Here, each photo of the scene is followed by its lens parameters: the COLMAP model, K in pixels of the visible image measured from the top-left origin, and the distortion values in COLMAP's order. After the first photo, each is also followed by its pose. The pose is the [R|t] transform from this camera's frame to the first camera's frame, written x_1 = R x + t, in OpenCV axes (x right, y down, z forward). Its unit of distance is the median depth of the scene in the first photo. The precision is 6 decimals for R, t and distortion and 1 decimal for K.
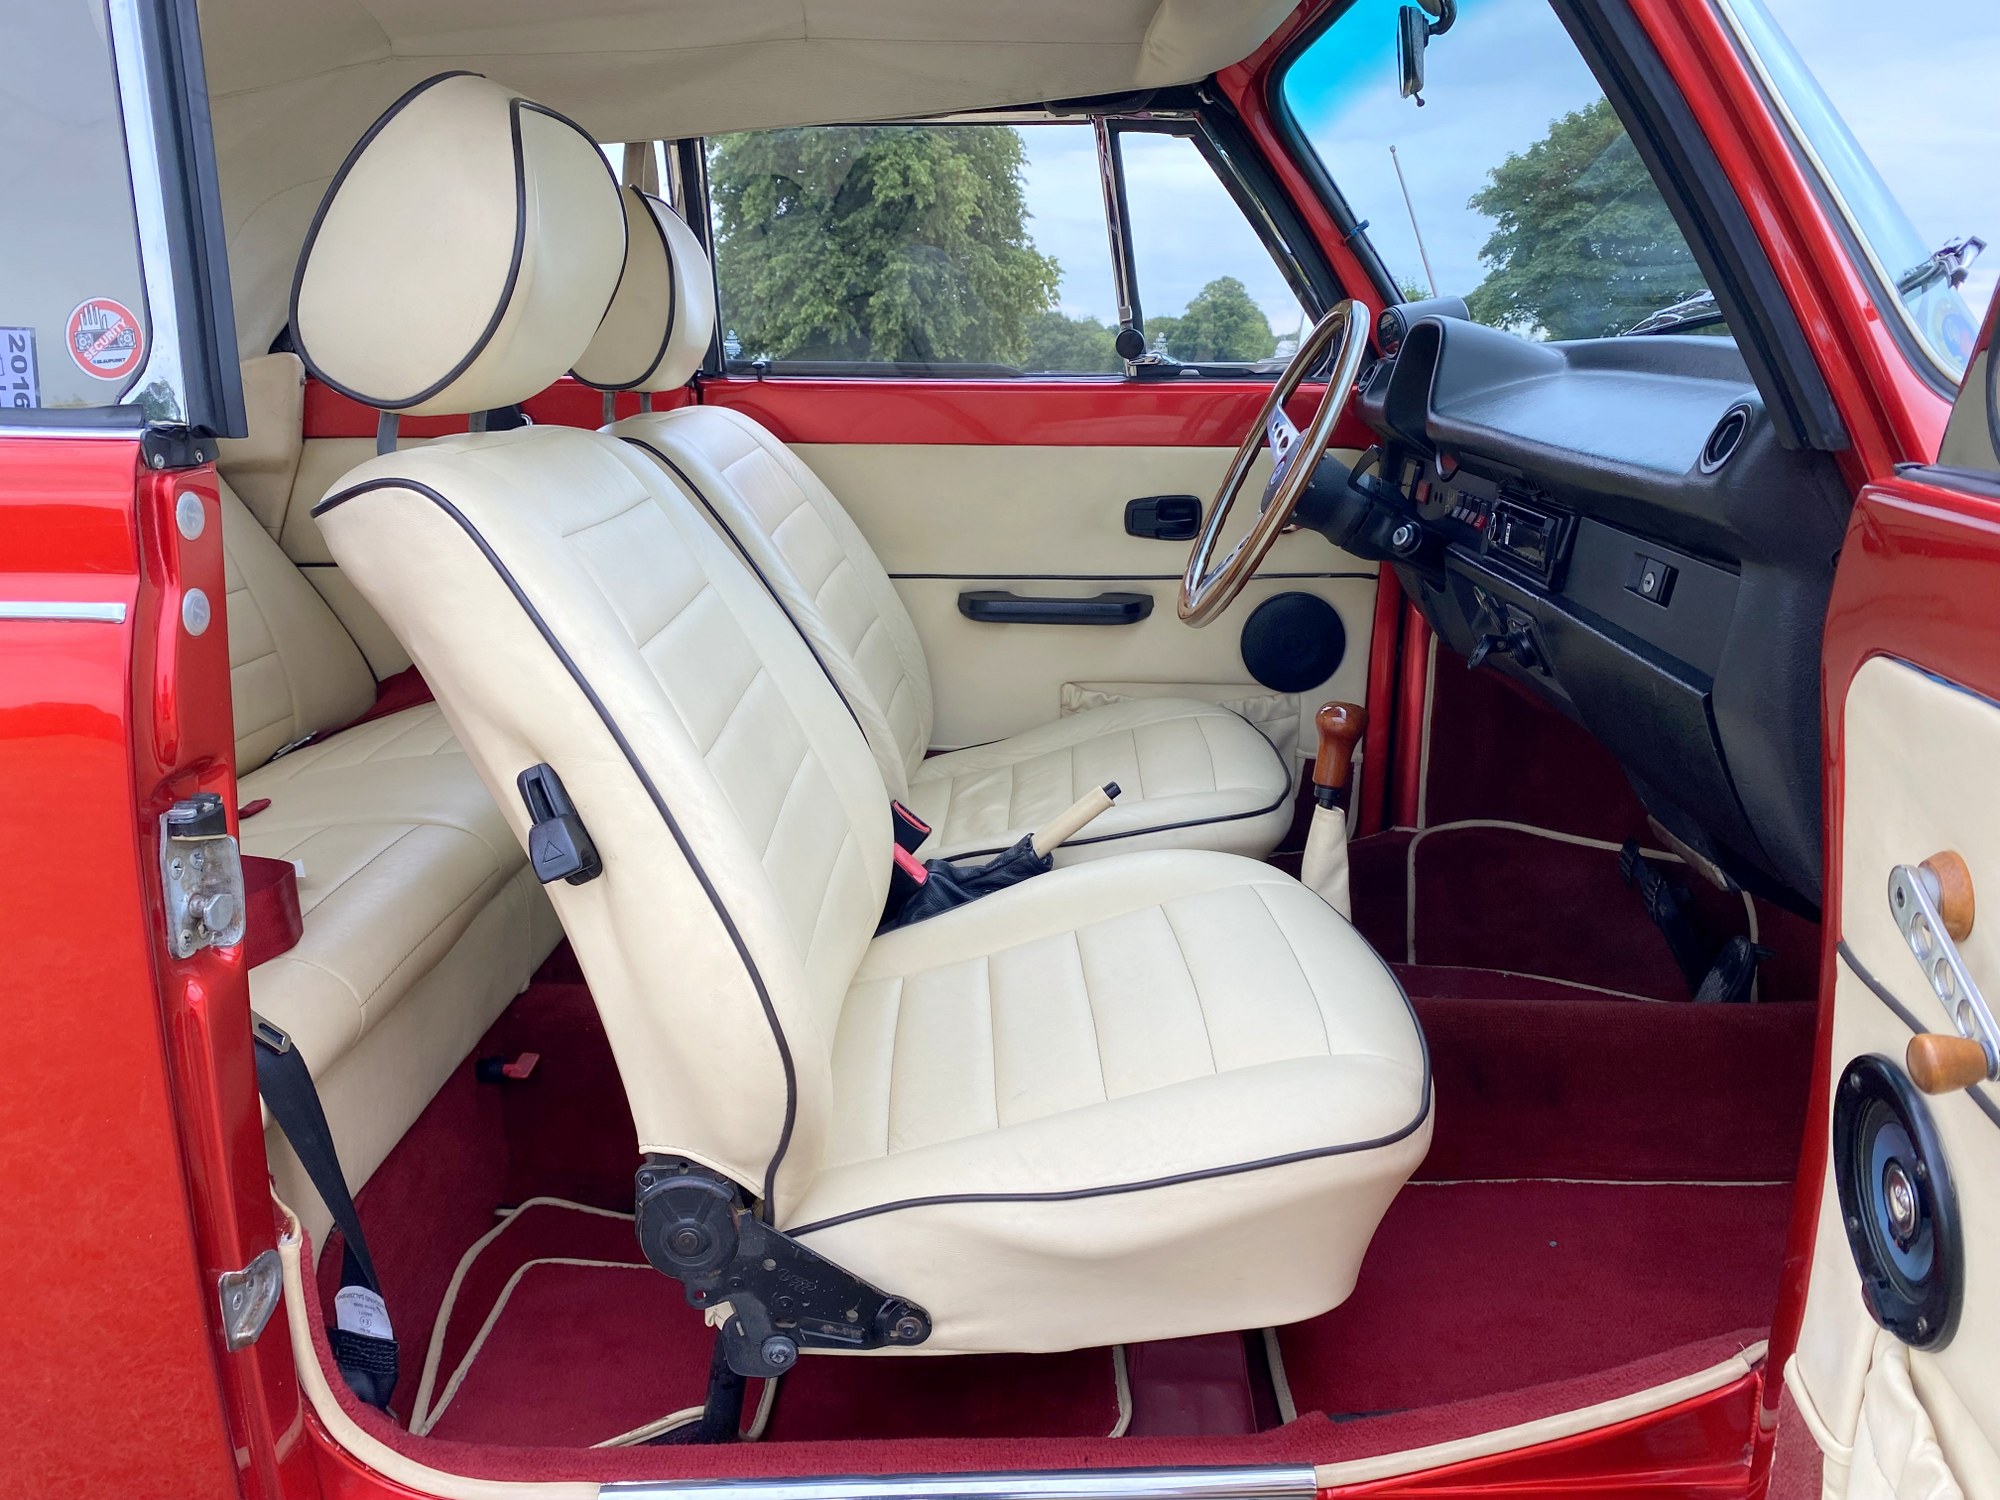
lens RADIAL K [[1625.8, 0, 1000.0], [0, 1625.8, 750.0], [0, 0, 1]] dist [0.139265, -0.142138]
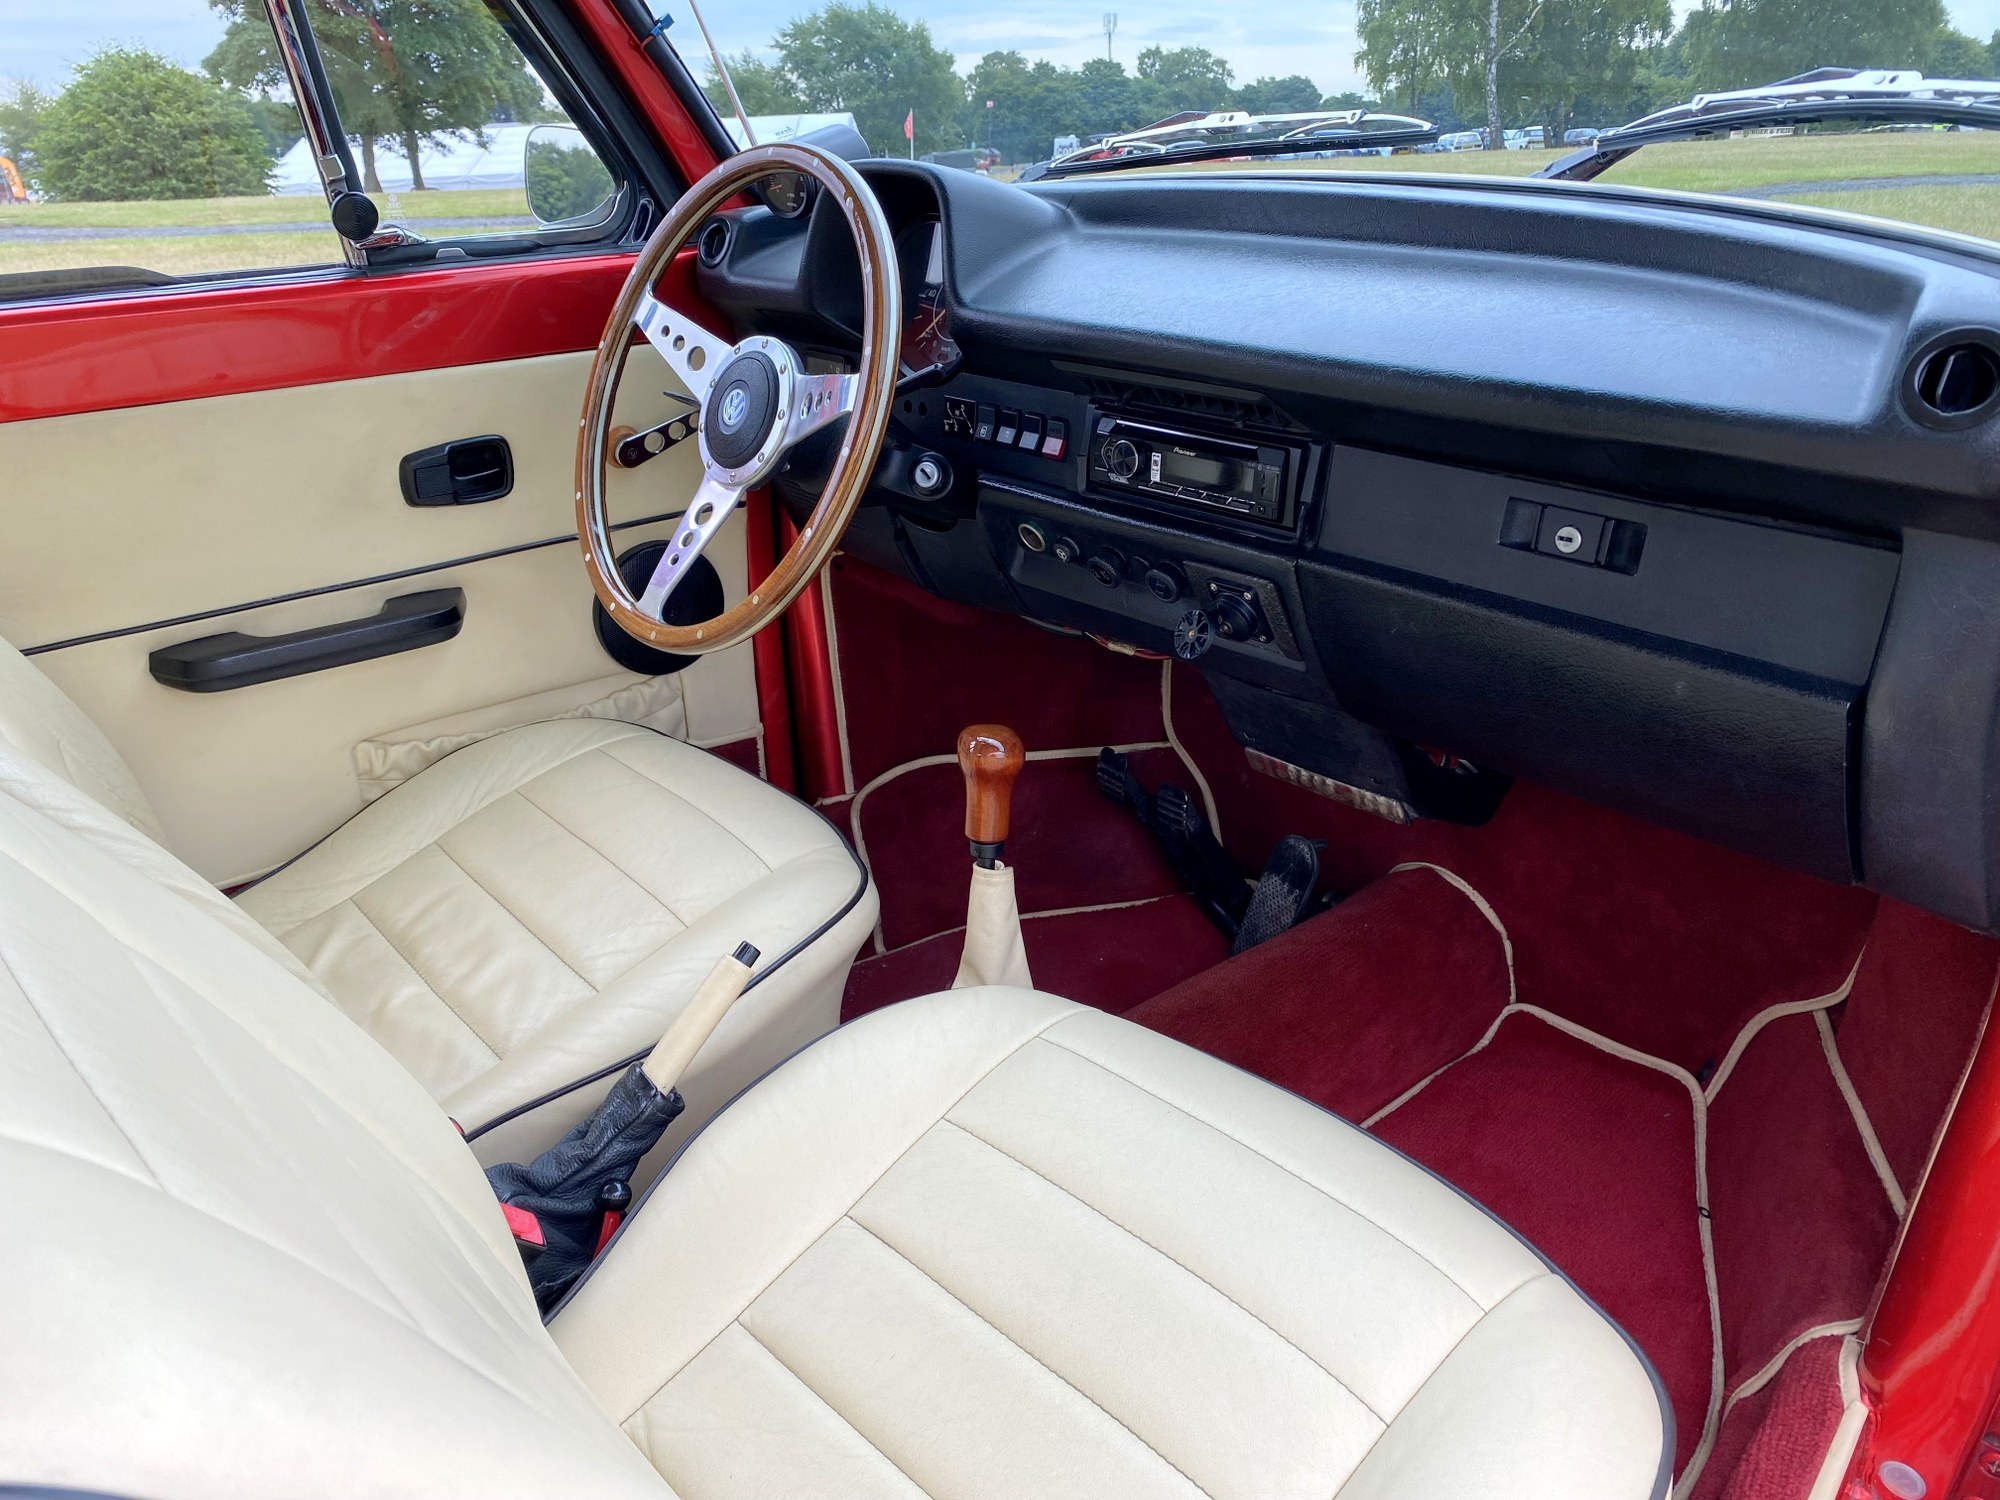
lens RADIAL K [[1625.8, 0, 1000.0], [0, 1625.8, 750.0], [0, 0, 1]] dist [0.139265, -0.142138]
pose [[0.759807, -0.285940, 0.583894, -0.163379], [0.206705, 0.957736, 0.200035, -0.125420], [-0.616414, -0.031295, 0.786800, 0.326854]]
